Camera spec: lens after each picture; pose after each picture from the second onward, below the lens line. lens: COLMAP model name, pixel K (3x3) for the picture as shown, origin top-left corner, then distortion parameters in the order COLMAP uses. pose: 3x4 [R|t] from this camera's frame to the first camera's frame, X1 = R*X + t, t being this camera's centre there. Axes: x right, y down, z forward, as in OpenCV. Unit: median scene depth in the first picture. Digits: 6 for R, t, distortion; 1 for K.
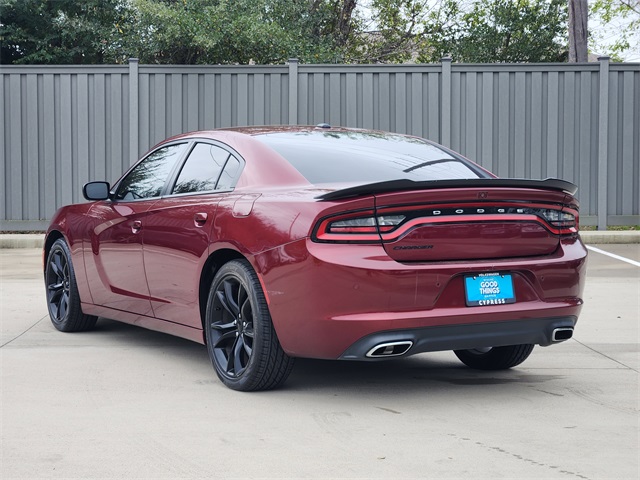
lens RADIAL K [[1223.3, 0, 308.6], [0, 1223.3, 239.5], [0, 0, 1]] dist [-0.330483, 3.615588]
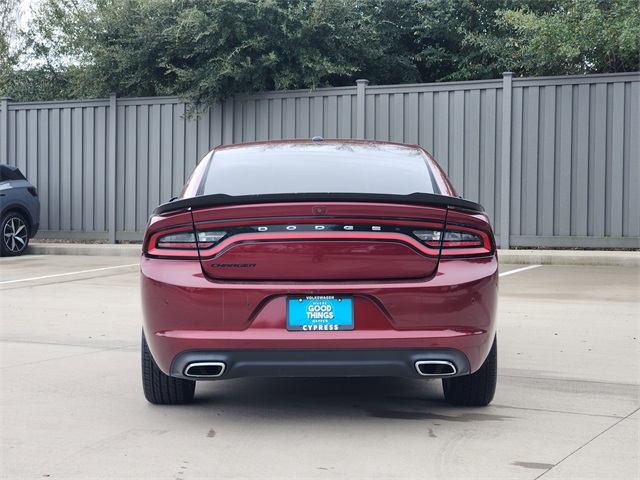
lens RADIAL K [[1223.3, 0, 308.6], [0, 1223.3, 239.5], [0, 0, 1]] dist [-0.330483, 3.615588]
pose [[0.858674, 0.017155, -0.512236, 0.614210], [-0.024020, 0.999688, -0.006785, -0.008337], [0.511960, 0.018130, 0.858818, 0.205825]]
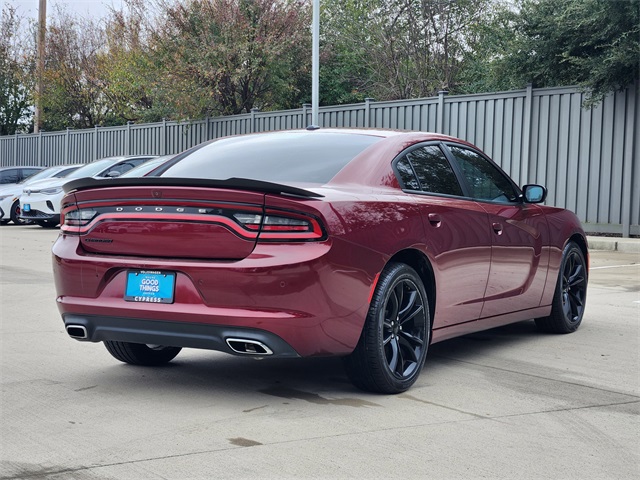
lens RADIAL K [[1223.3, 0, 308.6], [0, 1223.3, 239.5], [0, 0, 1]] dist [-0.330483, 3.615588]
pose [[0.507624, 0.046574, -0.860319, 1.084296], [-0.056395, 0.998193, 0.020762, -0.026593], [0.859731, 0.037979, 0.509333, 0.601892]]
